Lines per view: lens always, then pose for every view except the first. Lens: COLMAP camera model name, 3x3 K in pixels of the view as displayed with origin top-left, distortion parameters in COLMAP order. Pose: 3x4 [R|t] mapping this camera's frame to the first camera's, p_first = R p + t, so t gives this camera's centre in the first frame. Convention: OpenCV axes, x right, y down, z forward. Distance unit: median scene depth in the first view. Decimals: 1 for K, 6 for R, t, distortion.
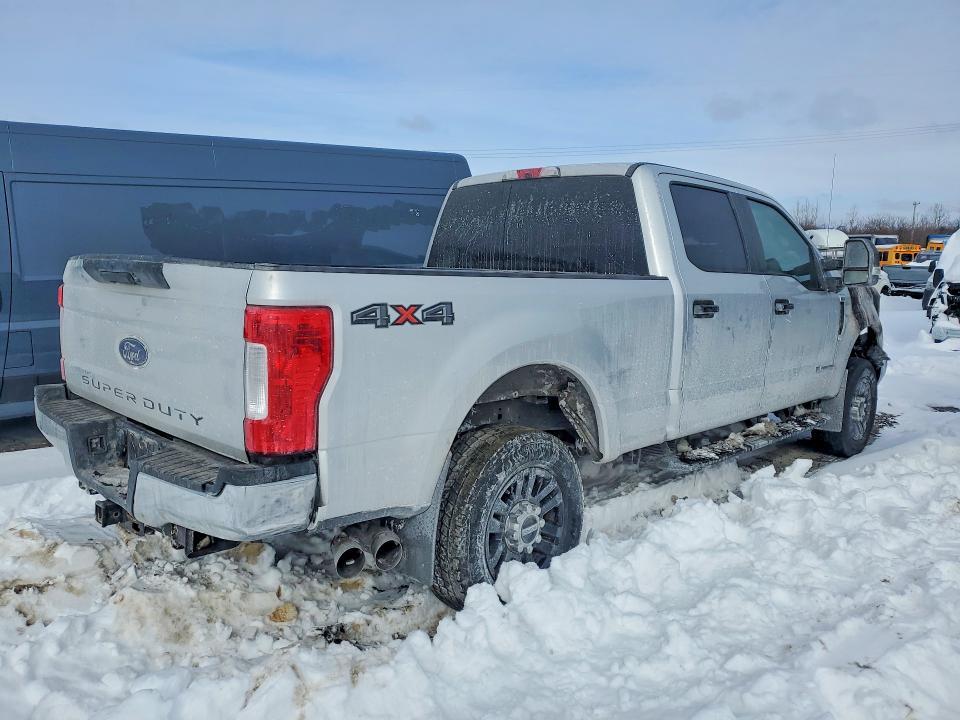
lens RADIAL K [[739.0, 0, 480.0], [0, 739.0, 360.0], [0, 0, 1]] dist [0.041874, 0.000568]
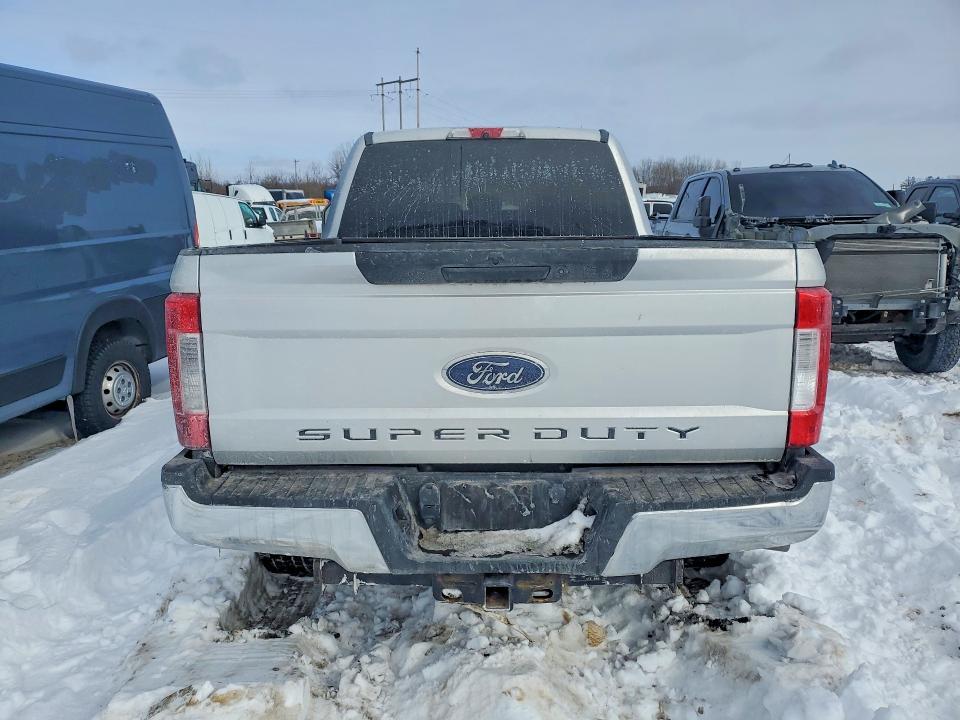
lens RADIAL K [[741.6, 0, 479.6], [0, 741.6, 375.6], [0, 0, 1]] dist [0.024445, -0.002758]
pose [[0.728636, -0.172147, 0.662913, -0.633037], [0.119438, 0.985004, 0.124509, -0.066709], [-0.674406, -0.011544, 0.738270, 0.305467]]
